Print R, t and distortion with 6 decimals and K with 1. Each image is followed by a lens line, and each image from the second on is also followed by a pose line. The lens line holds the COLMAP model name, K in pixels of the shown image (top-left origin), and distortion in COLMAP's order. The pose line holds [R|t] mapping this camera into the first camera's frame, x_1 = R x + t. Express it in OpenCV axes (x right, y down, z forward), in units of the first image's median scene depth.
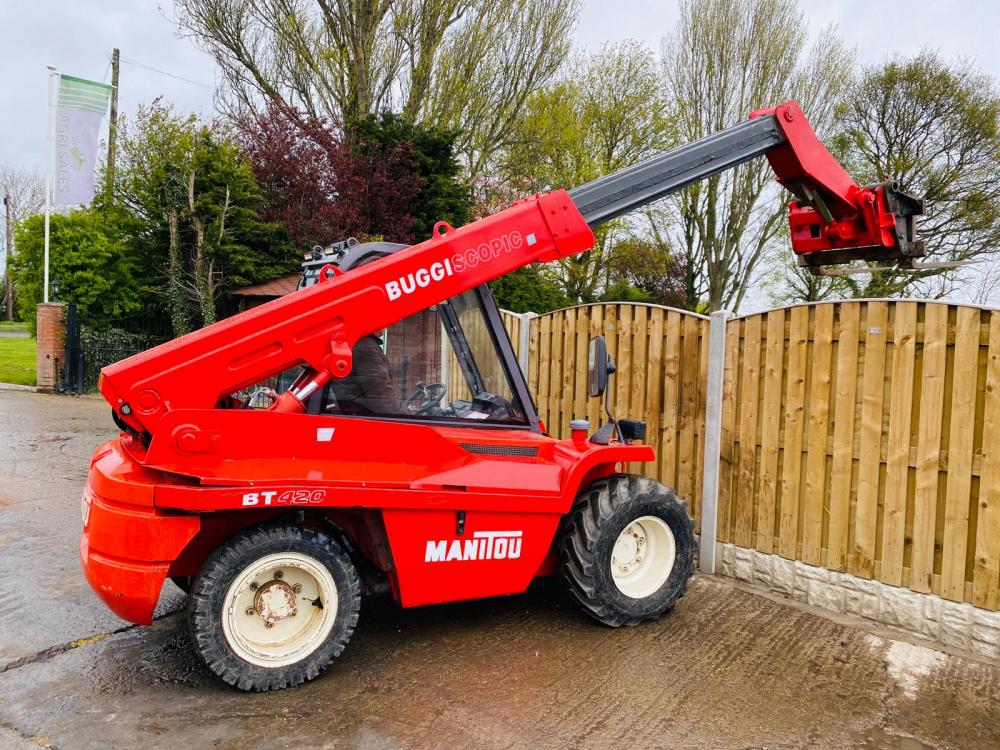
lens RADIAL K [[767.6, 0, 498.0], [0, 767.6, 373.9], [0, 0, 1]] dist [0.052190, -0.075158]
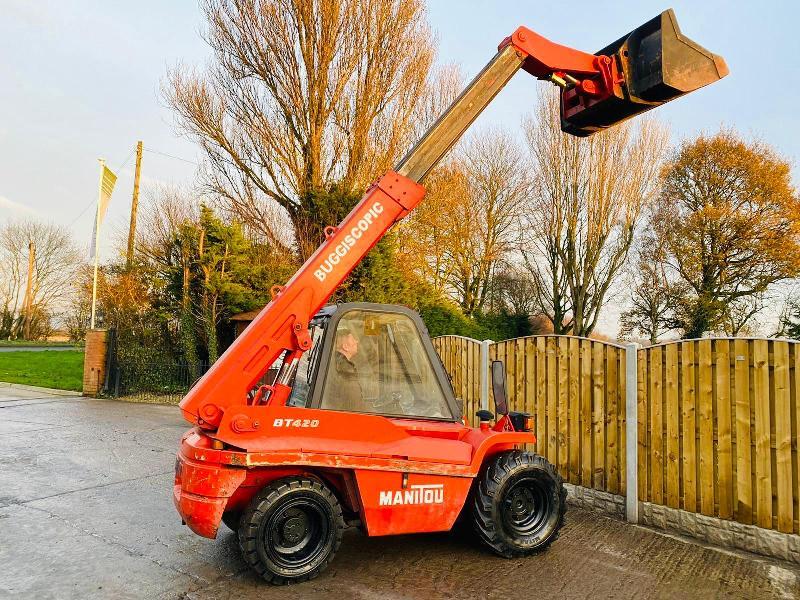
lens RADIAL K [[616.0, 0, 397.5], [0, 616.0, 299.4], [0, 0, 1]] dist [0.025135, -0.013267]
pose [[0.999952, -0.009665, 0.001643, -0.175153], [0.009792, 0.992838, -0.119065, -0.027434], [-0.000481, 0.119075, 0.992885, -0.215410]]
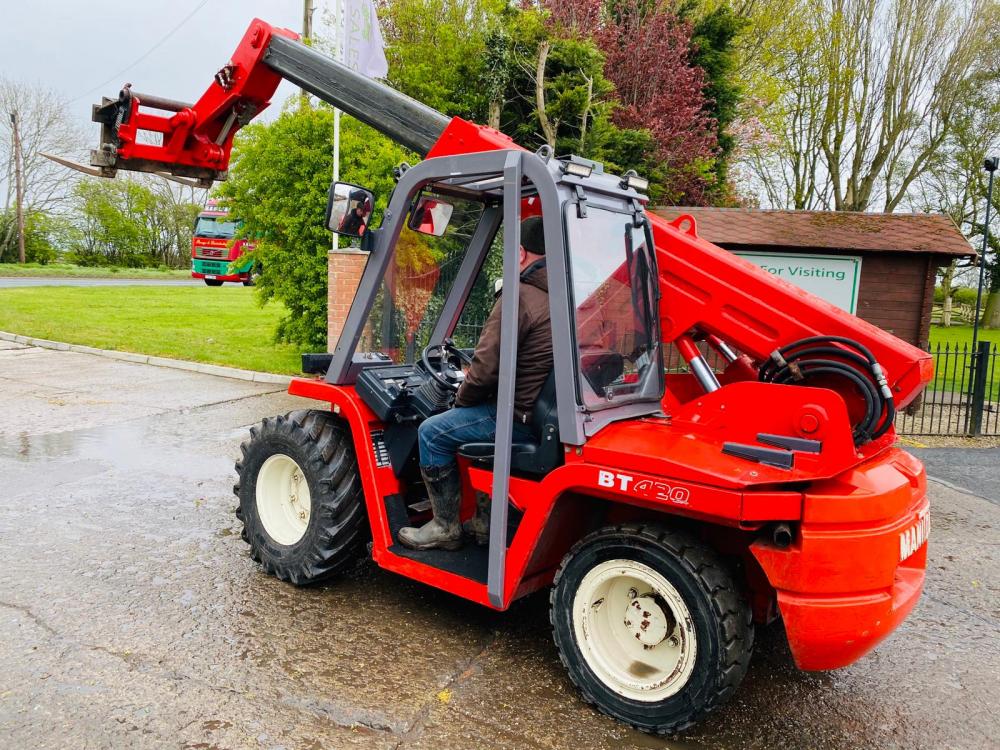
lens RADIAL K [[767.6, 0, 498.0], [0, 767.6, 373.9], [0, 0, 1]] dist [0.052190, -0.075158]
pose [[0.998141, 0.002384, 0.060908, -1.532264], [-0.007031, 0.997068, 0.076198, -0.119929], [-0.060547, -0.076485, 0.995231, 1.095301]]
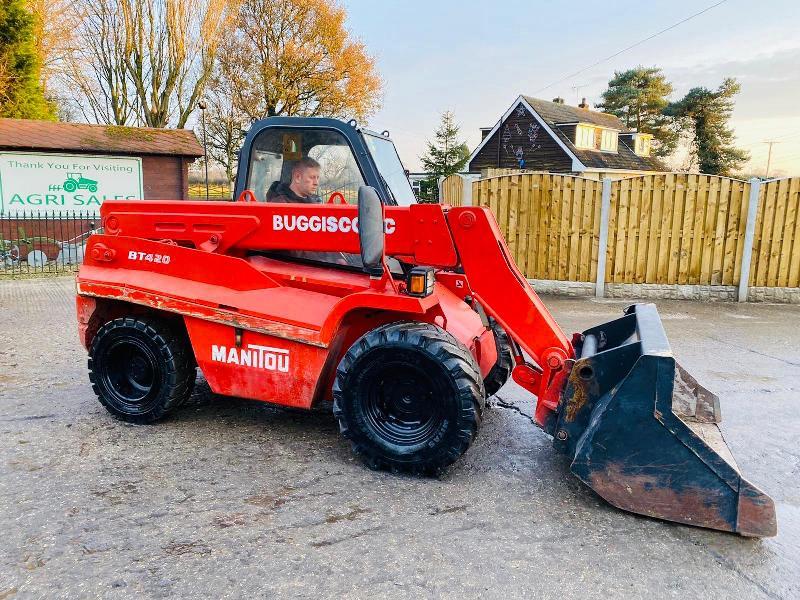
lens RADIAL K [[613.0, 0, 402.7], [0, 613.0, 297.2], [0, 0, 1]] dist [0.042827, -0.052674]
pose [[0.673851, -0.159599, 0.721424, -1.659248], [0.047157, 0.983691, 0.173572, -0.103940], [-0.737361, -0.082942, 0.670388, 0.558688]]
